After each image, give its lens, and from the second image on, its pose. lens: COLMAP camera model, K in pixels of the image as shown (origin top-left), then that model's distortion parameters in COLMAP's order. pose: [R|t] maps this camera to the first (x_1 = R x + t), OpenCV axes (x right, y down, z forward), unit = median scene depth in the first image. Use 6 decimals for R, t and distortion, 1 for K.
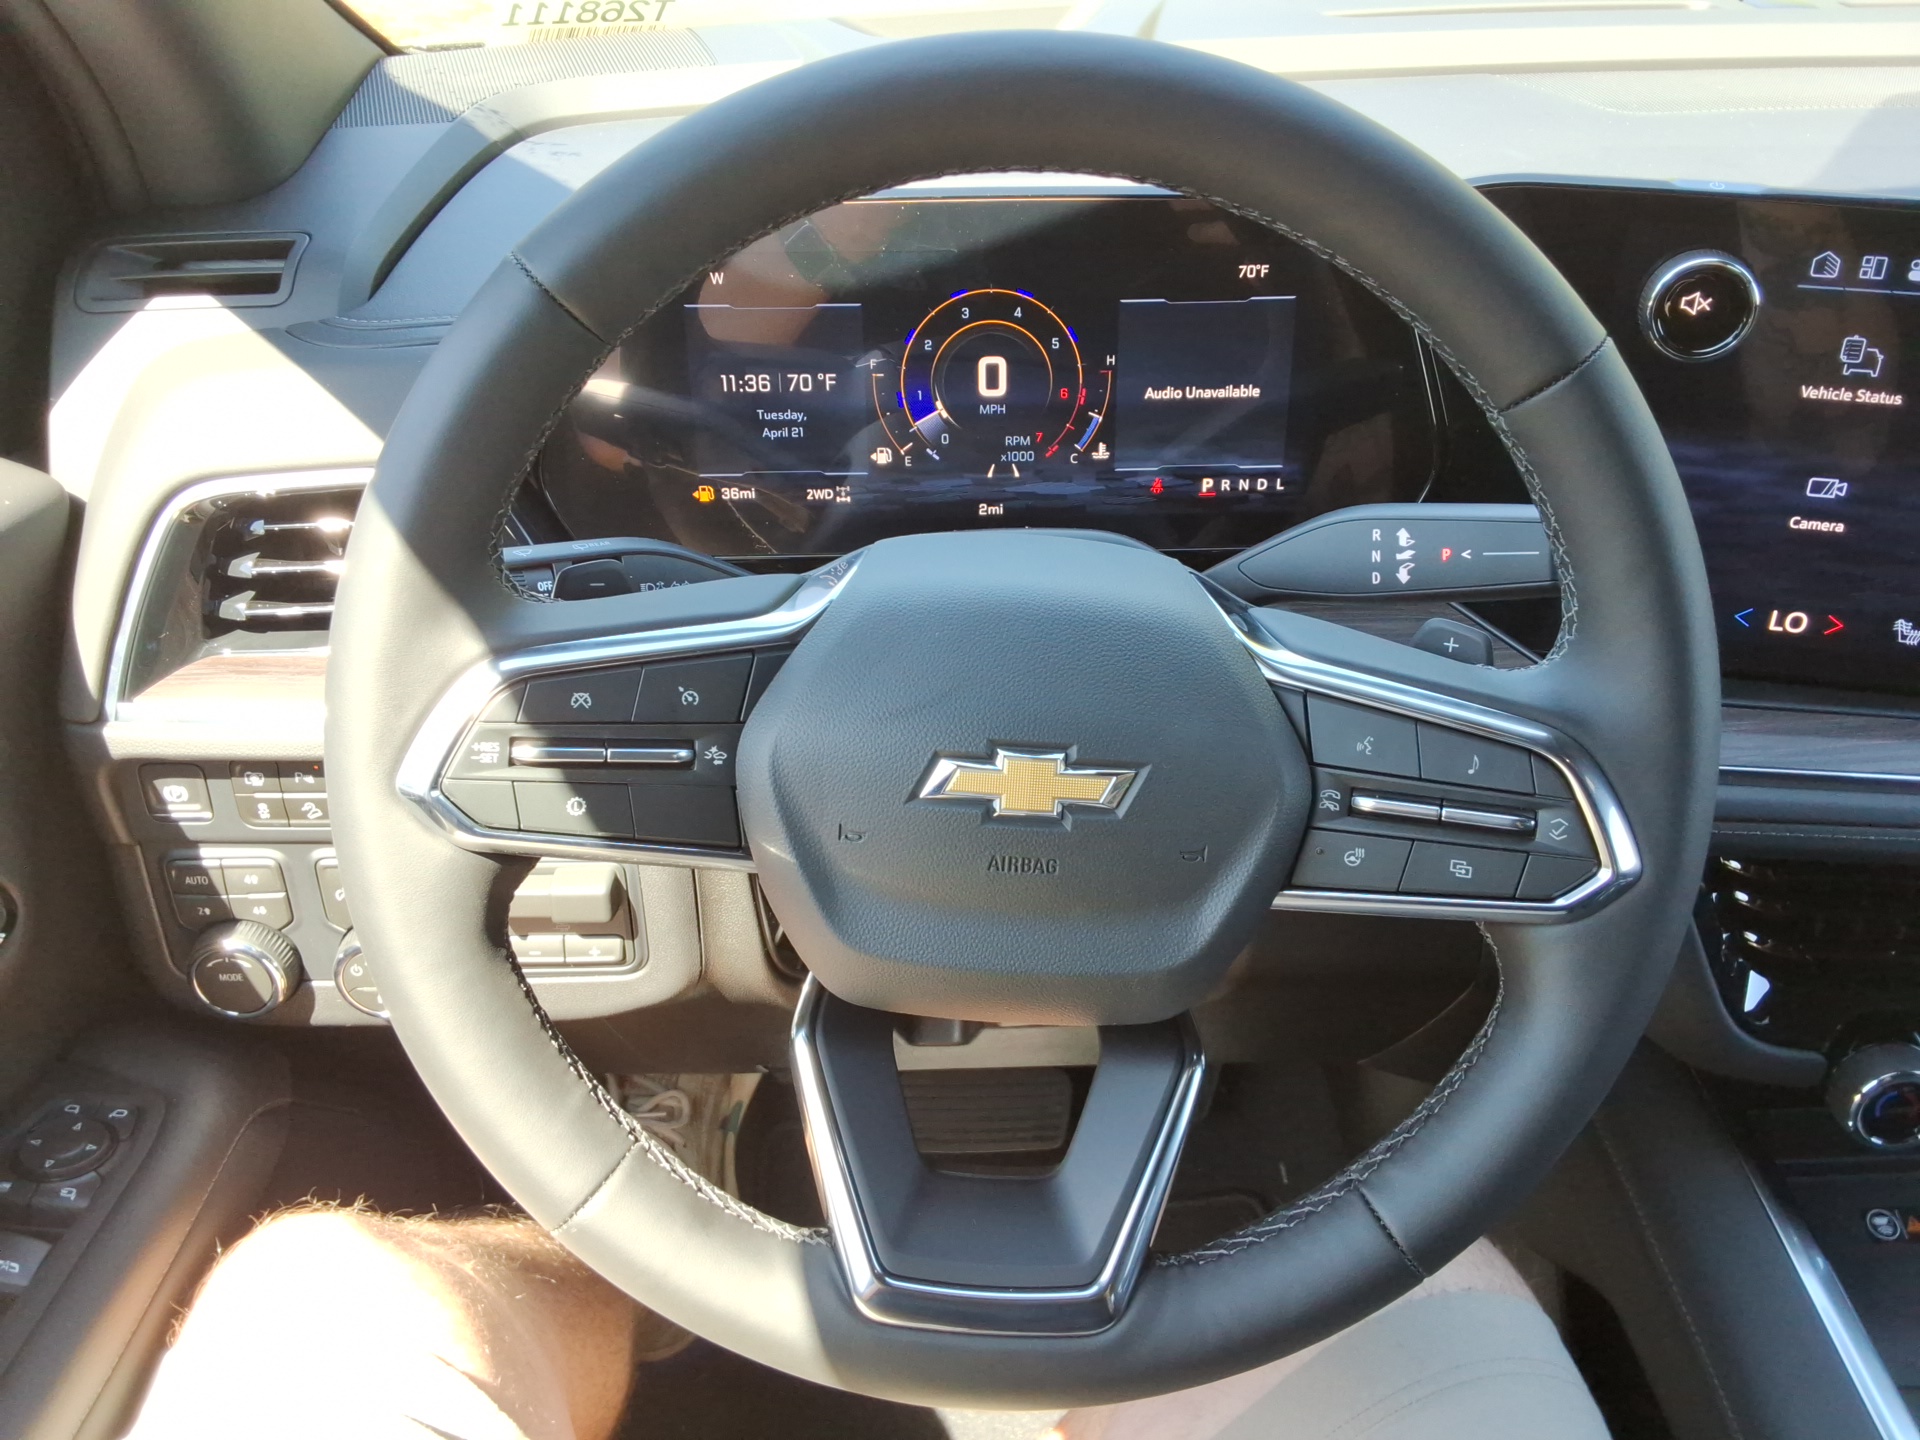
lens RADIAL K [[1561.7, 0, 977.2], [0, 1561.7, 704.5], [0, 0, 1]] dist [0.132319, -0.218685]
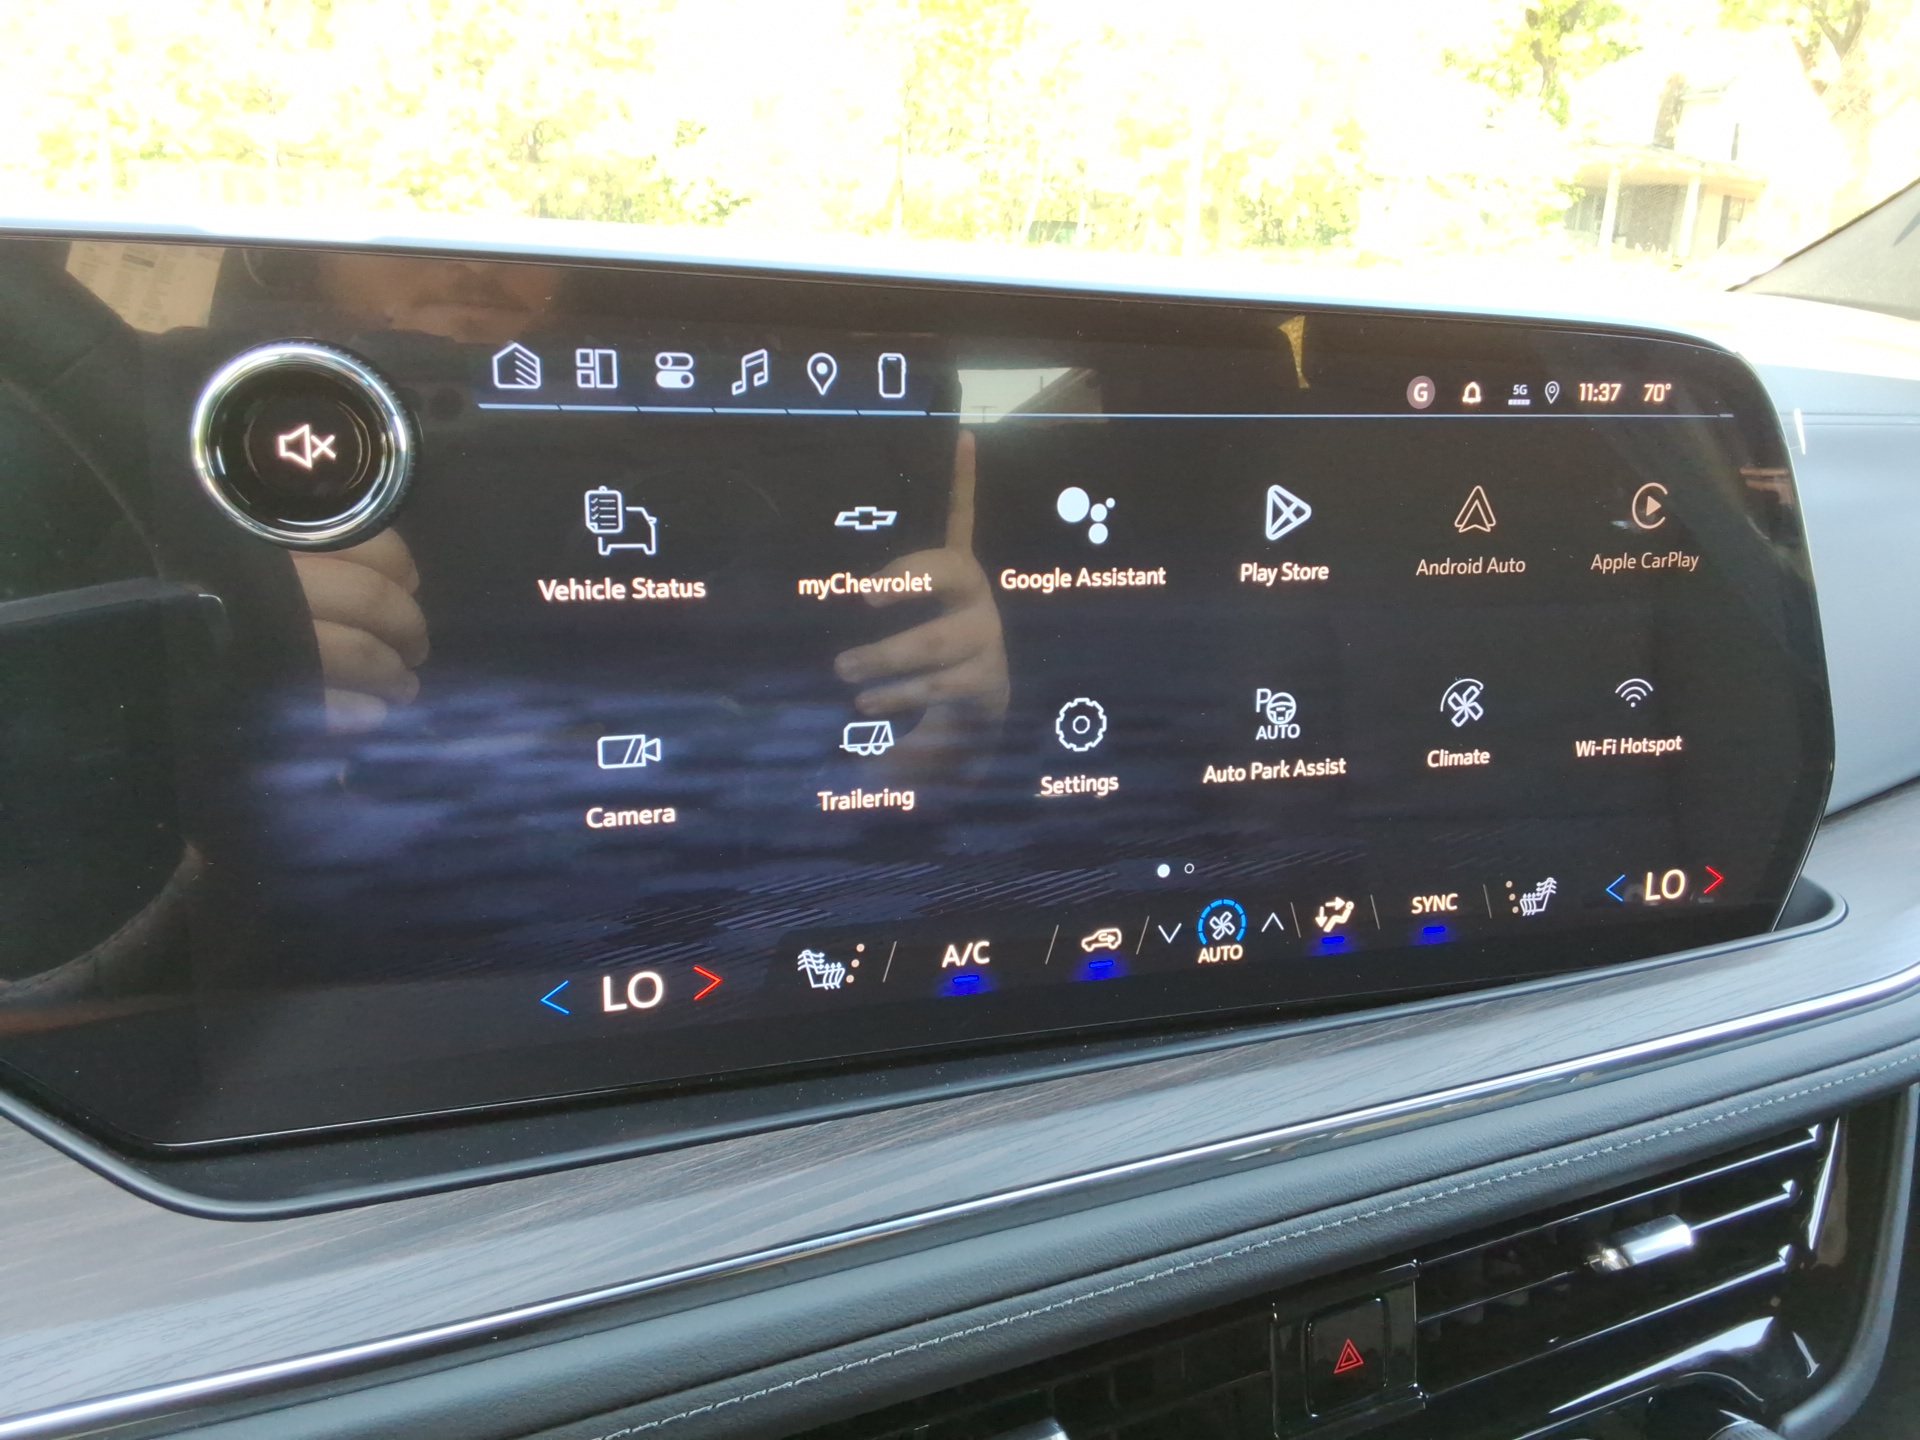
lens RADIAL K [[1548.0, 0, 974.3], [0, 1548.0, 703.5], [0, 0, 1]] dist [0.141004, -0.232330]
pose [[0.859243, -0.097416, 0.502206, 0.365260], [0.237031, 0.945777, -0.222086, 0.004642], [-0.453341, 0.309864, 0.835743, 0.470597]]
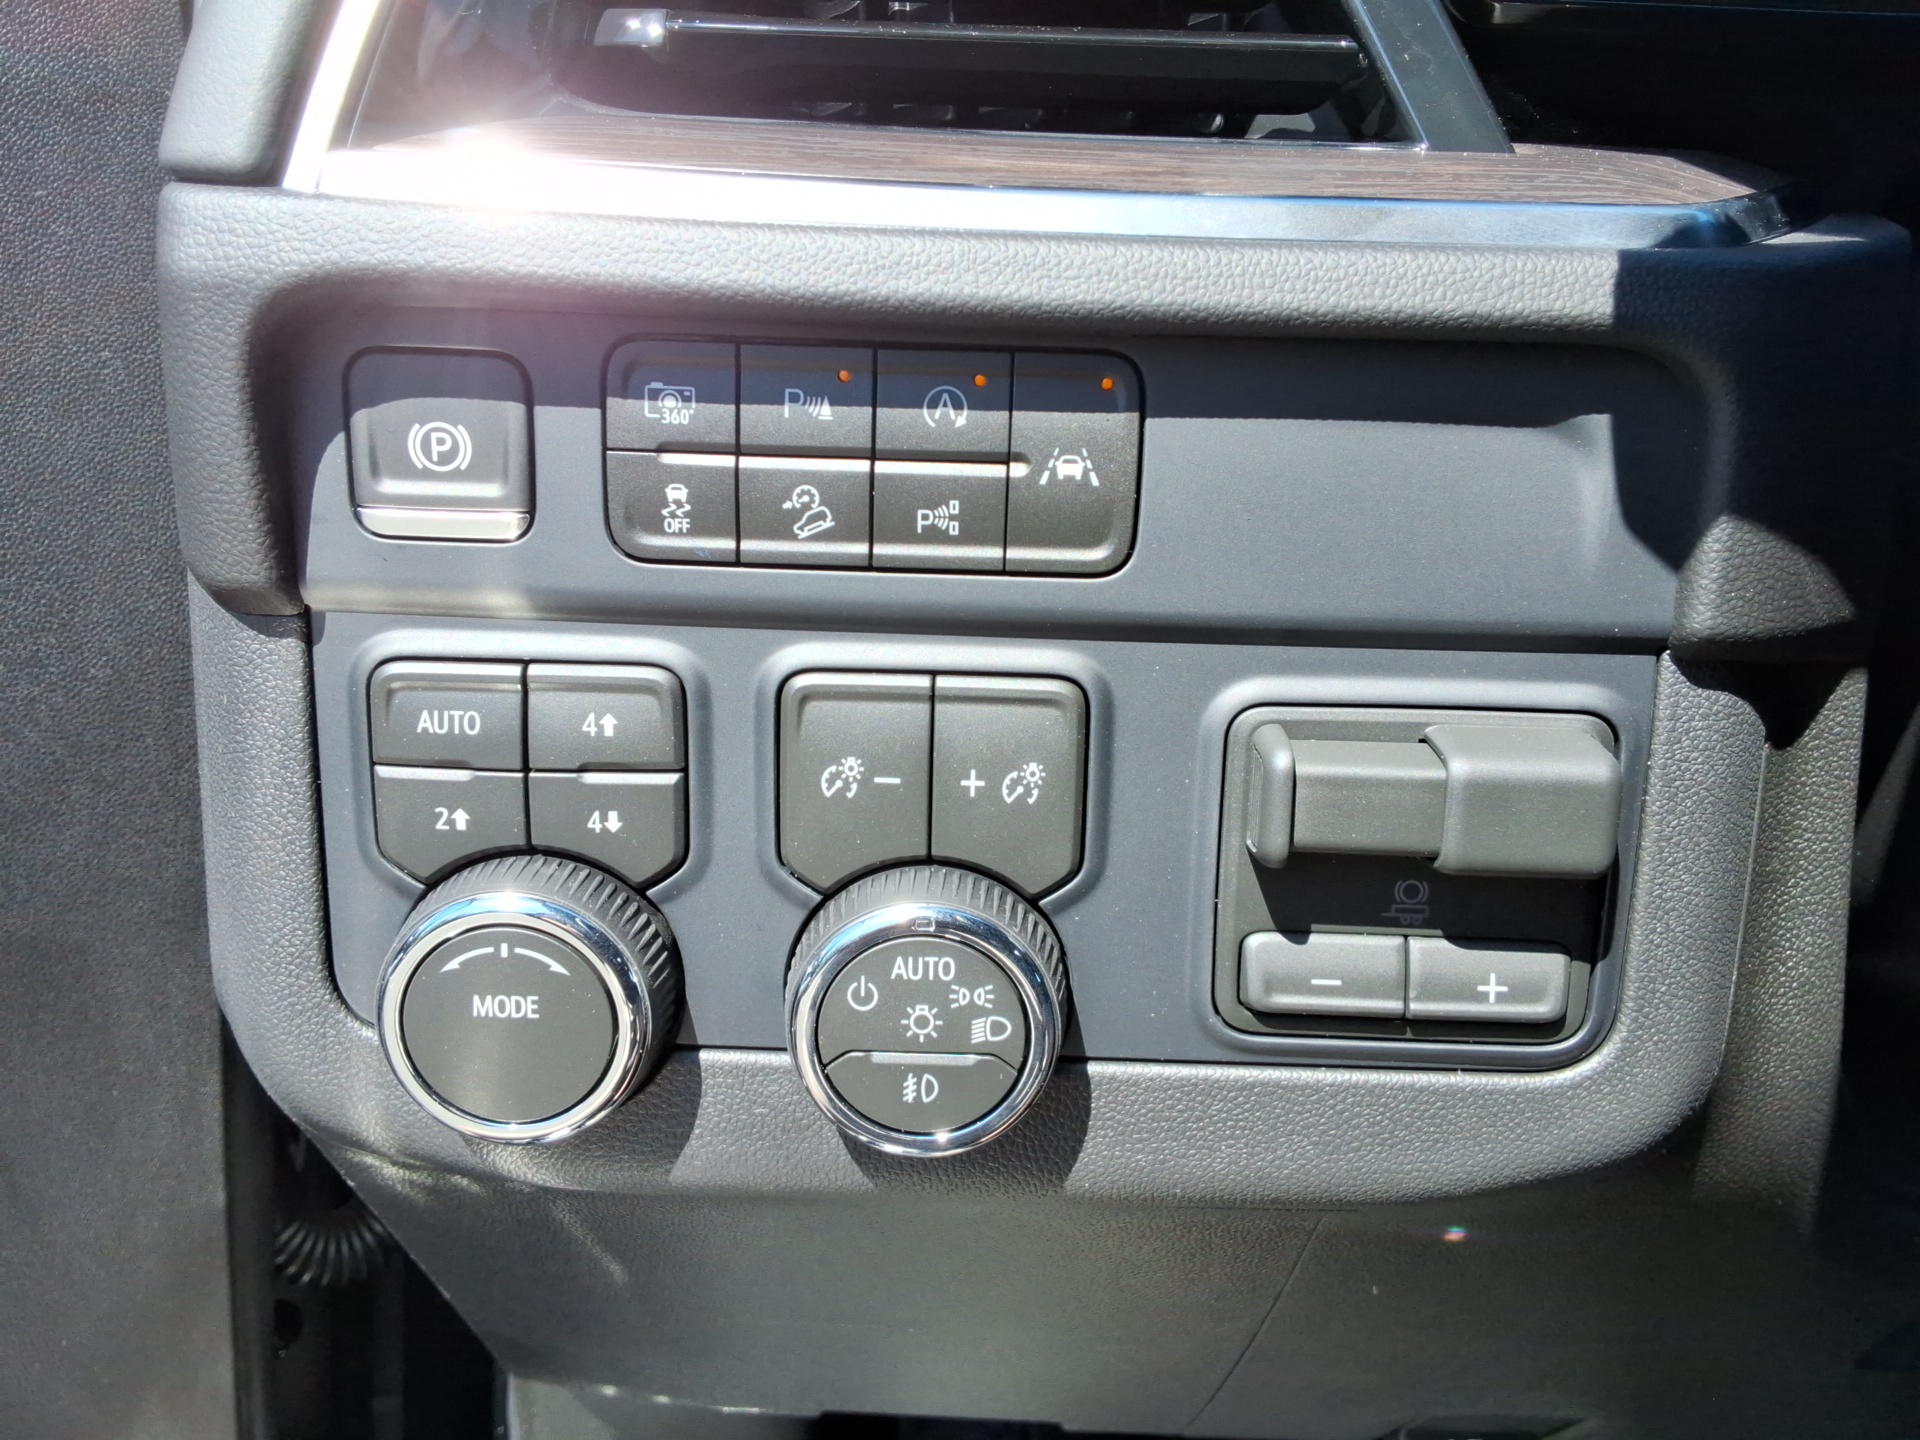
lens RADIAL K [[1548.0, 0, 974.3], [0, 1548.0, 703.5], [0, 0, 1]] dist [0.141004, -0.232330]
pose [[0.999352, 0.035632, -0.005132, -0.390357], [-0.035785, 0.967682, -0.249623, 0.202792], [-0.003928, 0.249645, 0.968329, 0.689862]]
